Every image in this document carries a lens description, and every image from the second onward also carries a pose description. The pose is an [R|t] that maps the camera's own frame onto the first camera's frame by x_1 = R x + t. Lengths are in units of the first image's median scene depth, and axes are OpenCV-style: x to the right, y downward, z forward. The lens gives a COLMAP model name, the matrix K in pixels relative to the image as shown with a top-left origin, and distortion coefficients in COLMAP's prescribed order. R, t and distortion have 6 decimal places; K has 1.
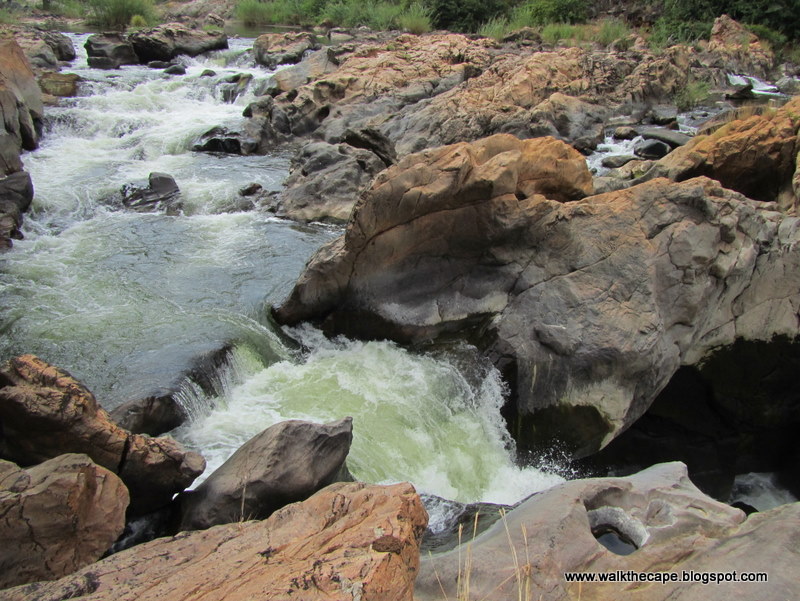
lens RADIAL K [[685.7, 0, 400.0], [0, 685.7, 300.5], [0, 0, 1]] dist [-0.010570, -0.011606]
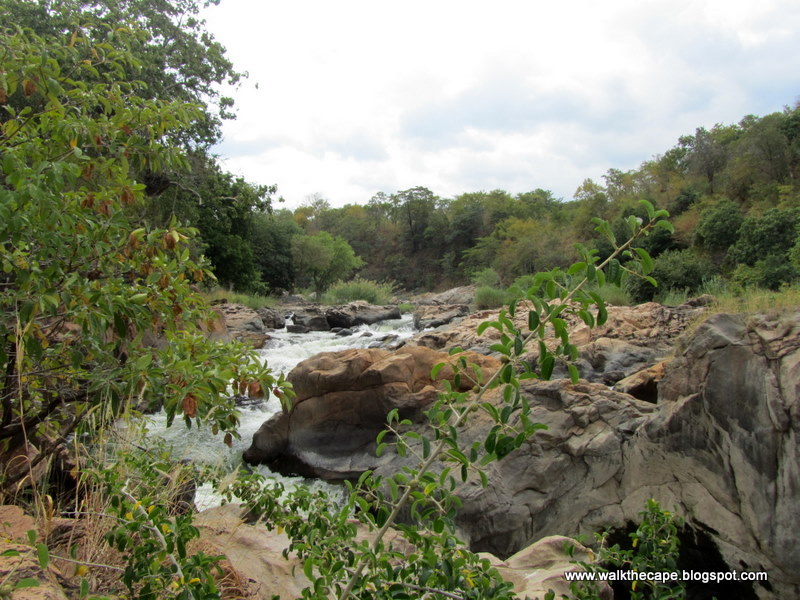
lens RADIAL K [[725.0, 0, 364.8], [0, 725.0, 331.2], [0, 0, 1]] dist [-0.010772, -0.009361]
pose [[0.896493, -0.023748, -0.442420, 0.557763], [-0.135235, 0.936242, -0.324287, 0.177095], [0.421913, 0.350552, 0.836123, -0.235019]]
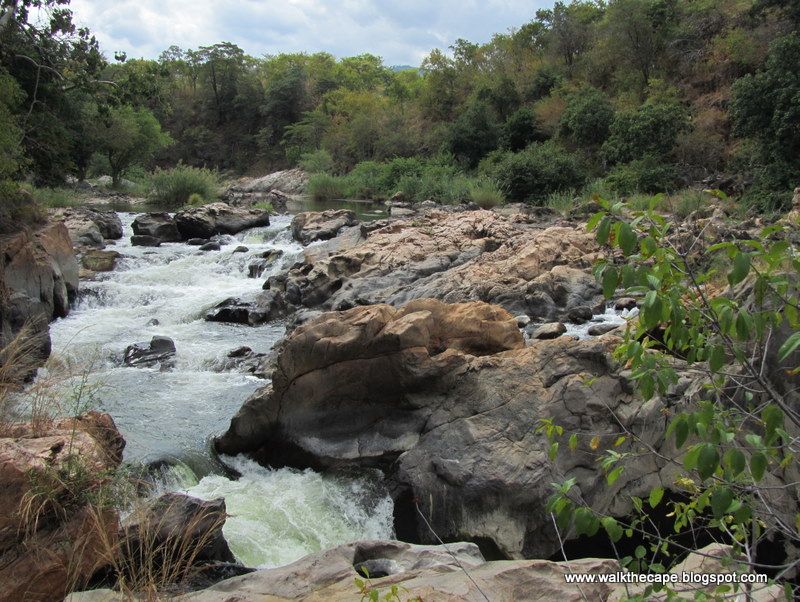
lens RADIAL K [[856.6, 0, 405.1], [0, 856.6, 318.6], [0, 0, 1]] dist [-0.066125, -0.014570]
pose [[0.990386, 0.002915, -0.138300, 0.246882], [-0.035453, 0.971733, -0.233406, 0.101220], [0.133710, 0.236065, 0.962494, -0.302667]]
